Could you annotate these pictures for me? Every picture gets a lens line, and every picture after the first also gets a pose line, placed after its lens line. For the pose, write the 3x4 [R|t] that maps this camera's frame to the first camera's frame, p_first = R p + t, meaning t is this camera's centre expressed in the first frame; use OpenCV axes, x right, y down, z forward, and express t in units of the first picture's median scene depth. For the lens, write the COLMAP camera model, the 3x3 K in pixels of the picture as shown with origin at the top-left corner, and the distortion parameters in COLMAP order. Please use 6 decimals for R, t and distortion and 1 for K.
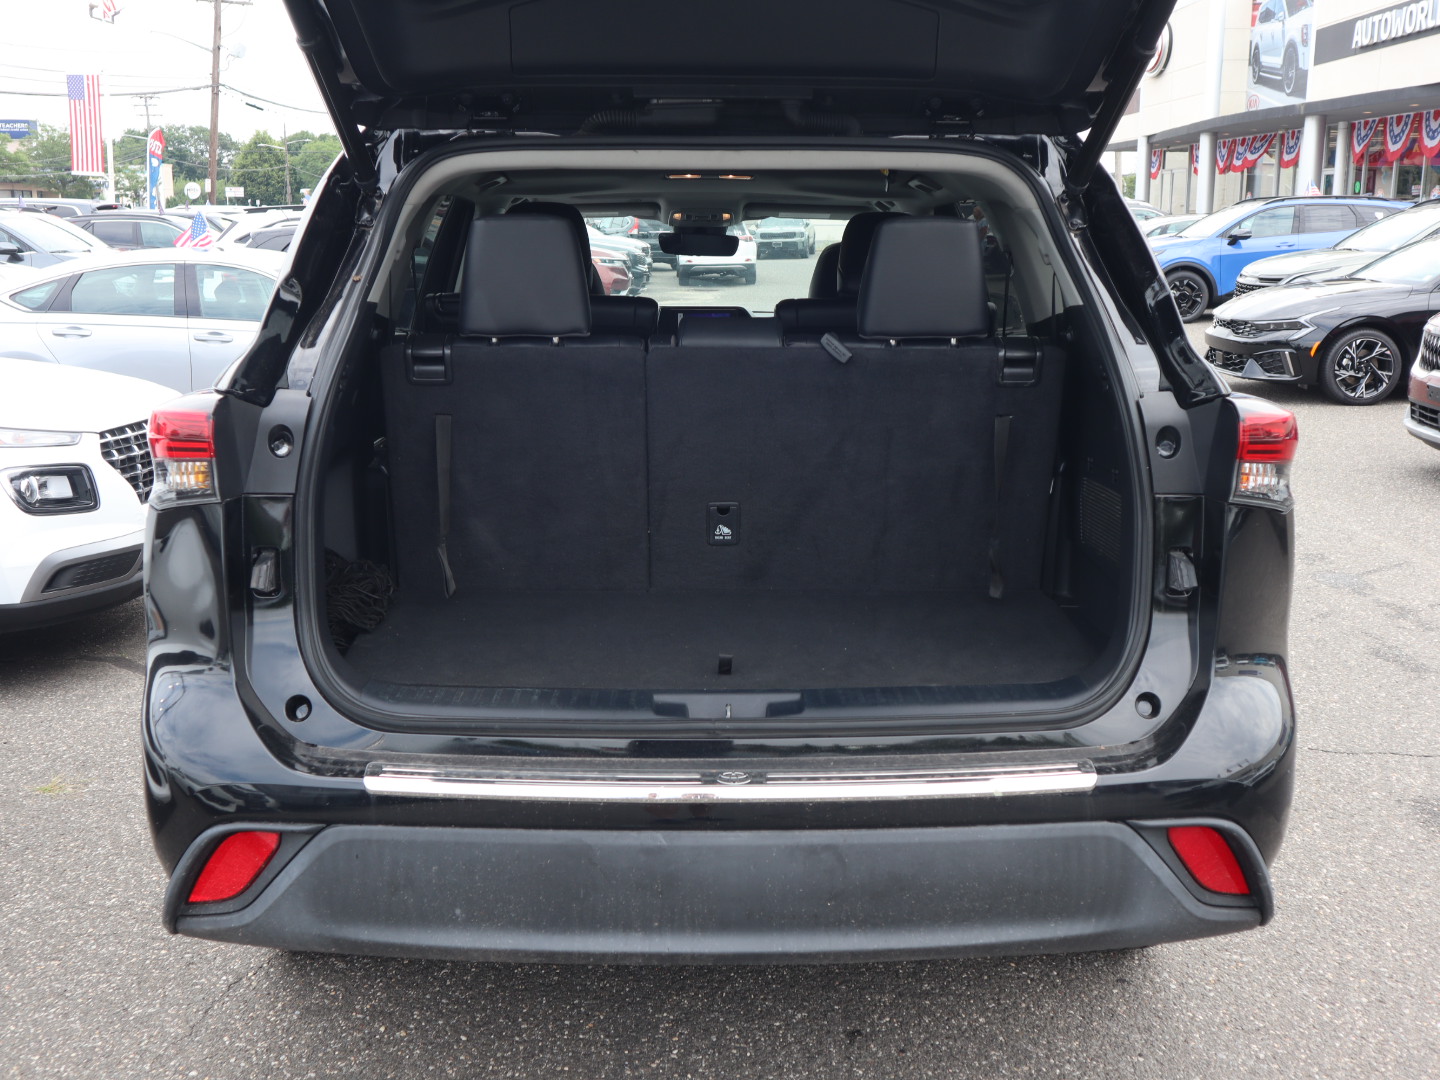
lens RADIAL K [[1484.1, 0, 728.9], [0, 1484.1, 541.4], [0, 0, 1]] dist [-0.064130, 0.108484]
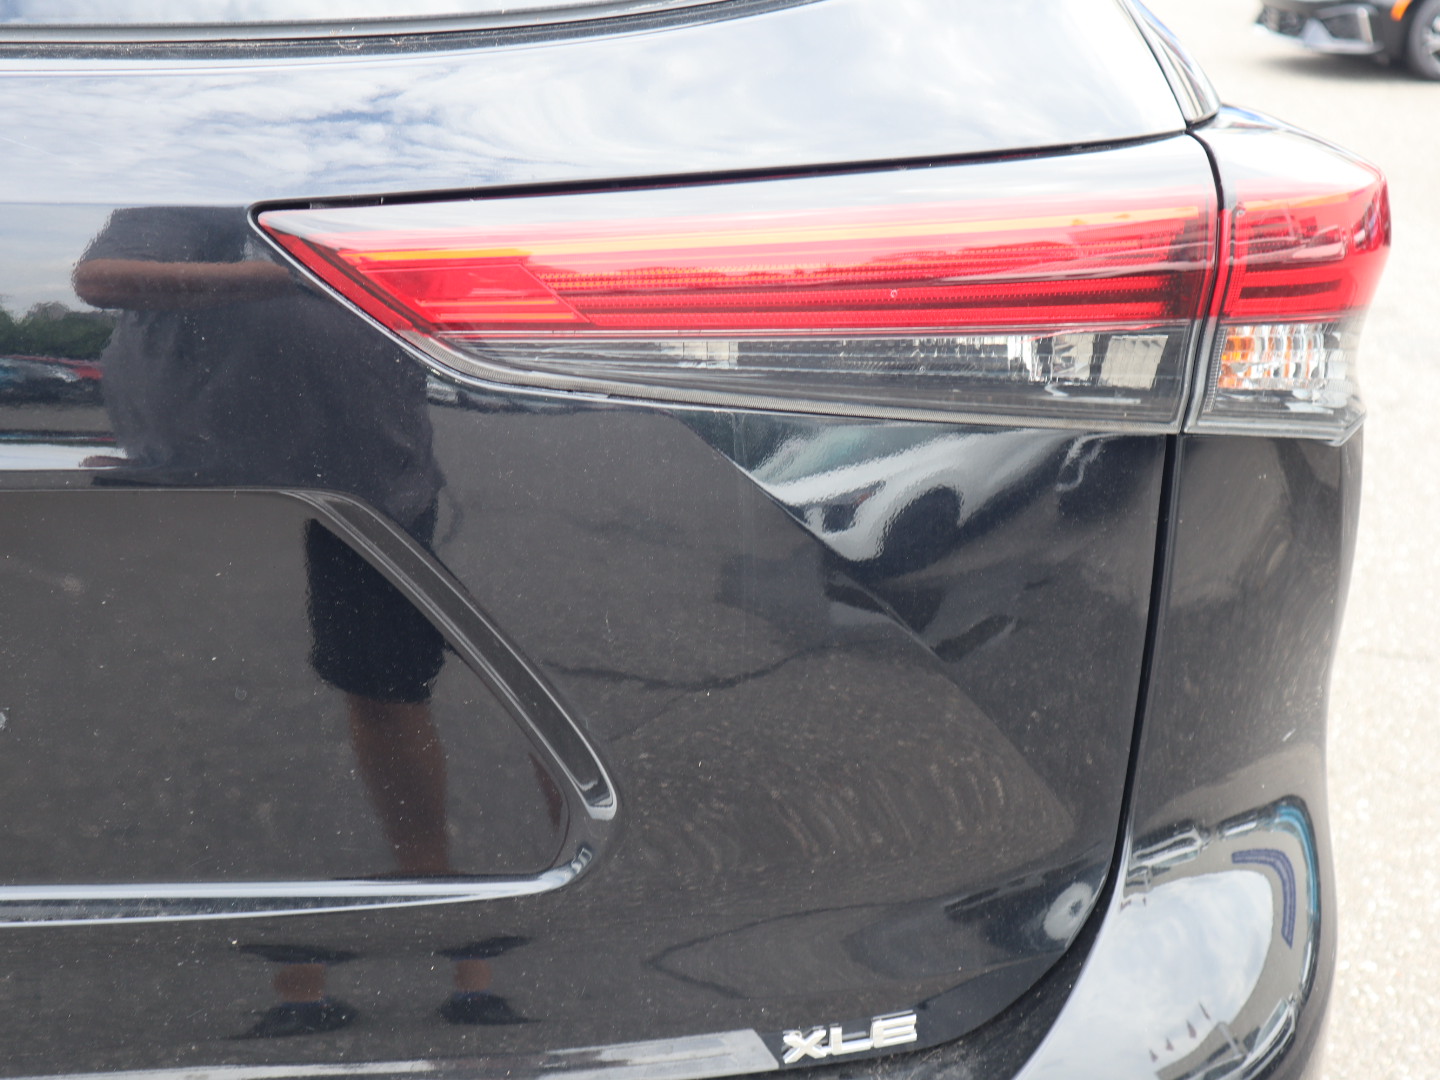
lens RADIAL K [[1689.8, 0, 720.0], [0, 1689.8, 540.0], [0, 0, 1]] dist [0.014340, 0.028407]
pose [[0.999913, 0.000339, 0.013219, 0.171514], [-0.002628, 0.984817, 0.173577, -0.055743], [-0.012960, -0.173597, 0.984732, 0.459789]]
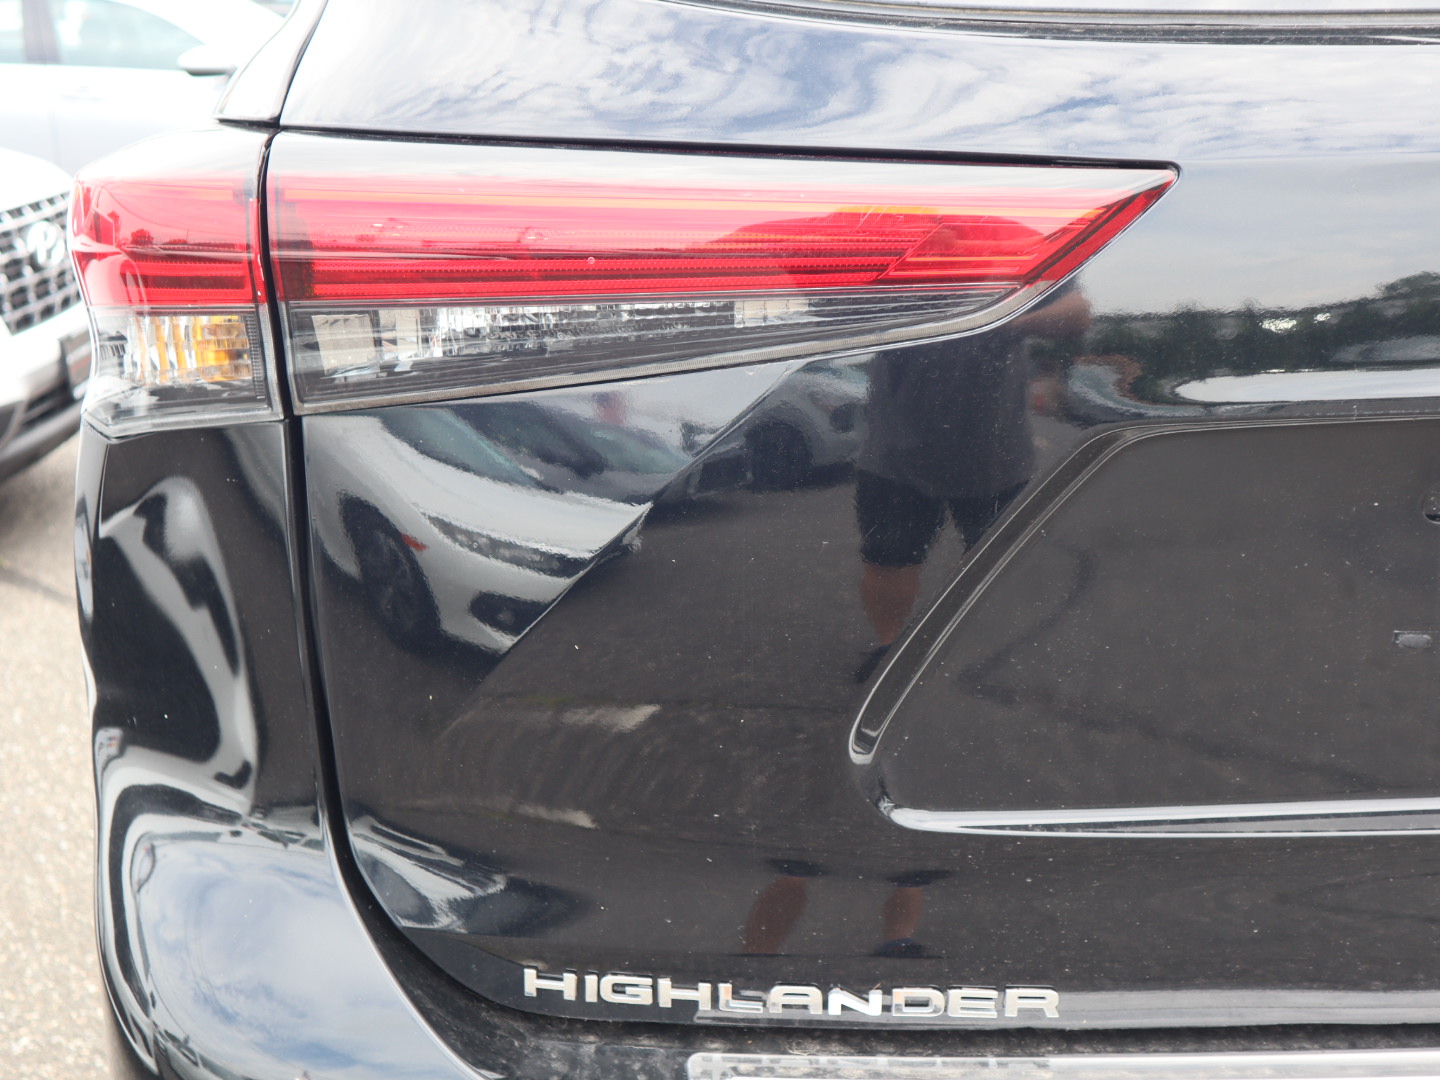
lens RADIAL K [[1663.5, 0, 717.5], [0, 1663.5, 519.1], [0, 0, 1]] dist [0.008062, 0.026492]
pose [[0.999244, -0.031036, 0.023410, -0.185055], [0.028234, 0.993333, 0.111770, -0.035008], [-0.026723, -0.111024, 0.993458, 0.431787]]
